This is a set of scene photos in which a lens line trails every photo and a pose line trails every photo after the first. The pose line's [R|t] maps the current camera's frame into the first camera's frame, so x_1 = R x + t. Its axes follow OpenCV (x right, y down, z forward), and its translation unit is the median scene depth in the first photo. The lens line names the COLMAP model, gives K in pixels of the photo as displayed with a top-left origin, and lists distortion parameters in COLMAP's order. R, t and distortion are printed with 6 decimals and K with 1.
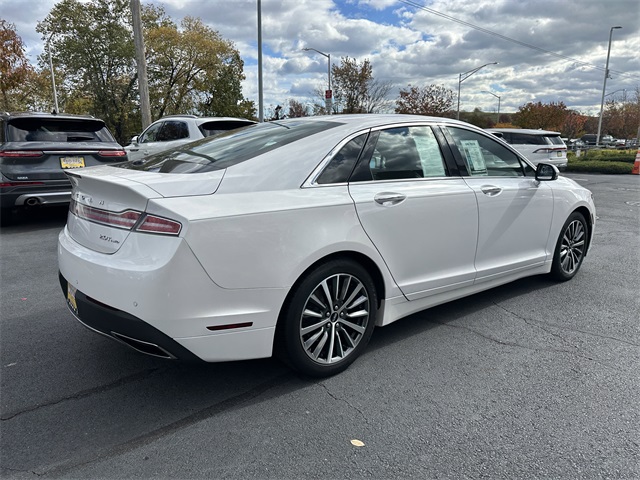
lens RADIAL K [[463.7, 0, 300.7], [0, 463.7, 222.8], [0, 0, 1]] dist [0.046193, -0.003145]
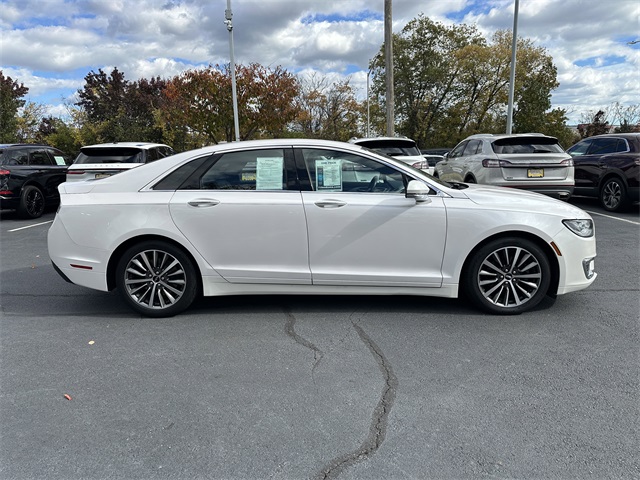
lens RADIAL K [[475.0, 0, 325.6], [0, 475.0, 230.7], [0, 0, 1]] dist [0.014929, -0.003701]
pose [[0.764634, 0.082930, -0.639107, 1.439399], [-0.093719, 0.995453, 0.017044, -0.028872], [0.637614, 0.046864, 0.768929, 0.155388]]
